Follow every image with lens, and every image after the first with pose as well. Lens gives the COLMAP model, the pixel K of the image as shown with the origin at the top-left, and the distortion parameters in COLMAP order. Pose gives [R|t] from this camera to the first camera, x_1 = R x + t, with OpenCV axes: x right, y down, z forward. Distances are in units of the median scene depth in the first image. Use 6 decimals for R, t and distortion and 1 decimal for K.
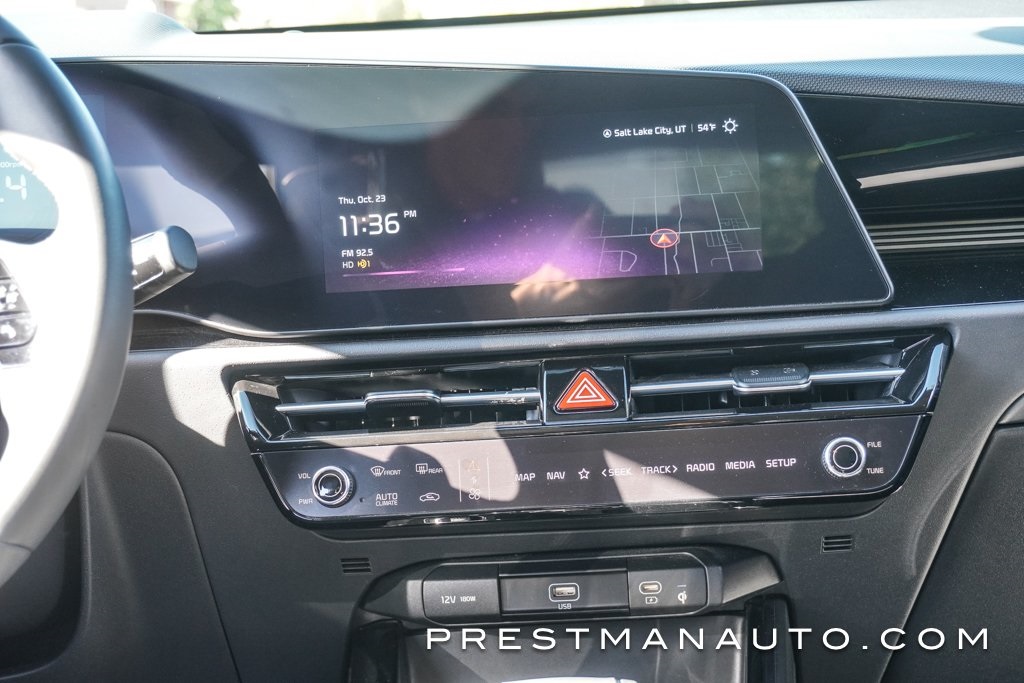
lens RADIAL K [[1660.2, 0, 508.1], [0, 1660.2, 348.2], [0, 0, 1]] dist [0.008275, 0.000000]
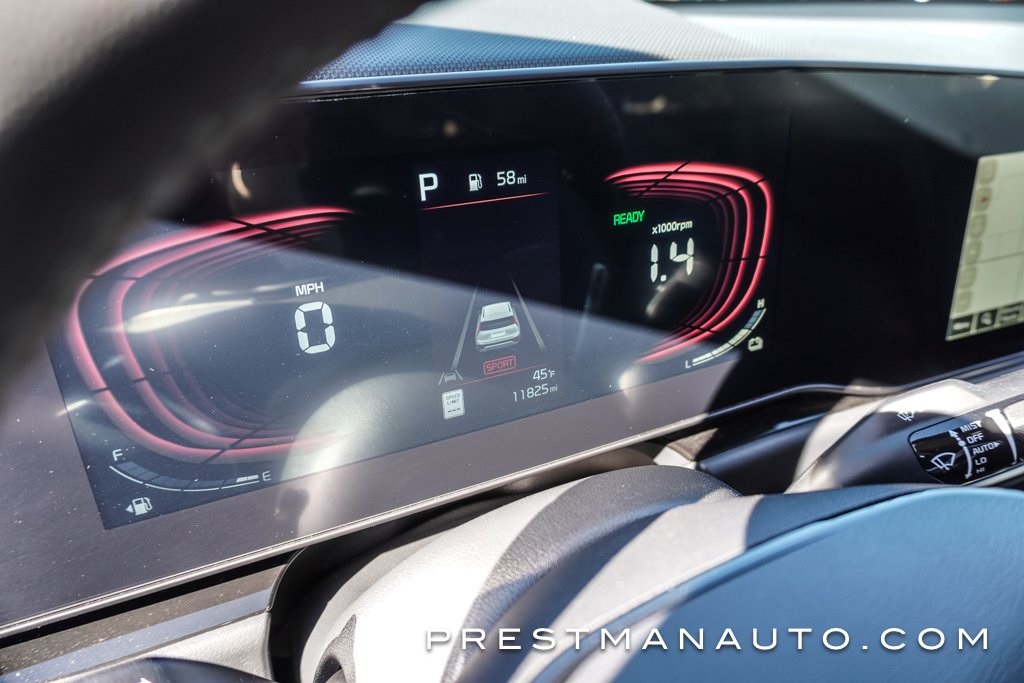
lens RADIAL K [[683.4, 0, 508.1], [0, 683.4, 341.1], [0, 0, 1]] dist [-0.037525, 0.029677]
pose [[0.901815, -0.148340, 0.405862, -0.486154], [0.028920, 0.957845, 0.285826, -0.148084], [-0.431153, -0.246025, 0.868089, 0.784732]]
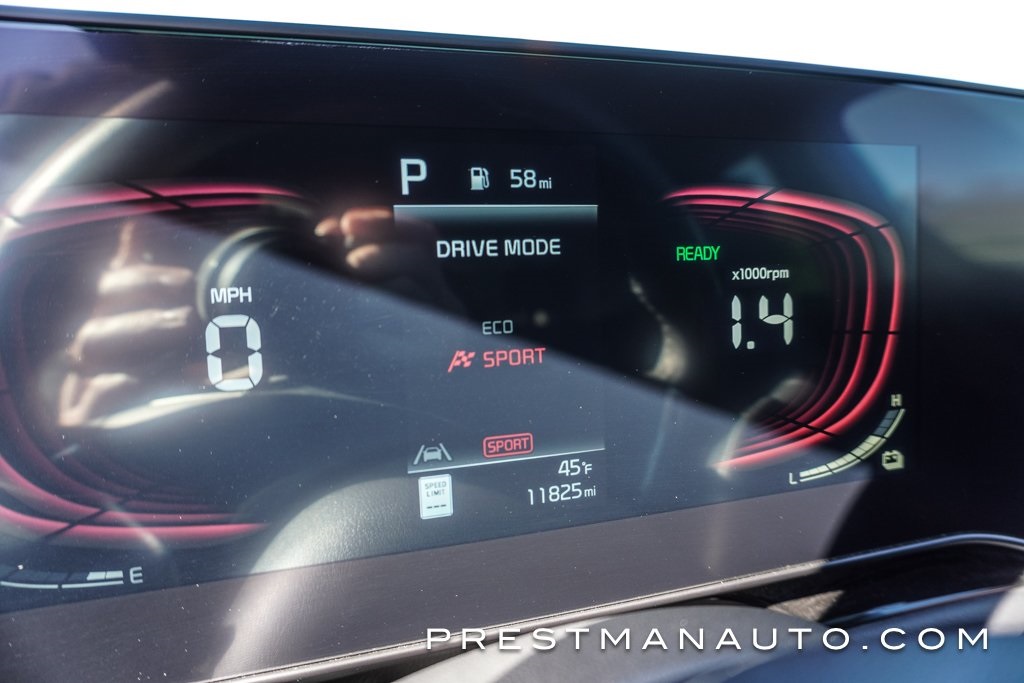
lens RADIAL K [[683.4, 0, 507.4], [0, 683.4, 338.7], [0, 0, 1]] dist [-0.037525, 0.029677]
pose [[0.952019, -0.005628, 0.305987, -0.439113], [0.005340, 0.999984, 0.001780, -0.092624], [-0.305992, -0.000060, 0.952034, 0.839821]]
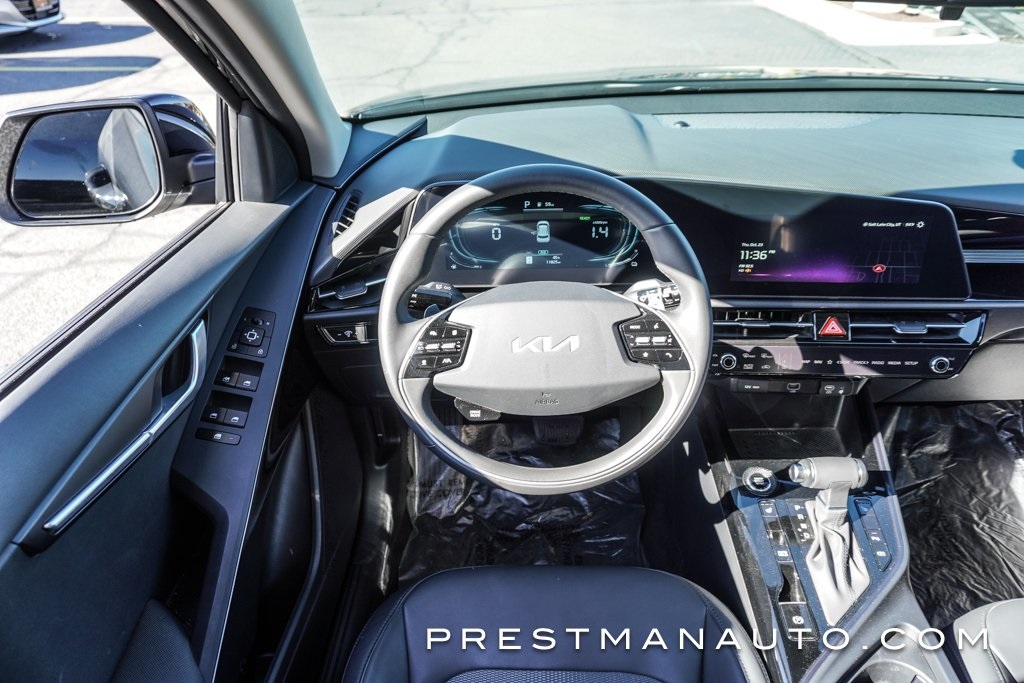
lens RADIAL K [[683.4, 0, 516.9], [0, 683.4, 343.2], [0, 0, 1]] dist [-0.037525, 0.029677]
pose [[0.999288, 0.037315, -0.005600, -0.410959], [-0.032234, 0.921369, 0.387351, -0.323721], [0.019614, -0.386895, 0.921915, 0.052664]]
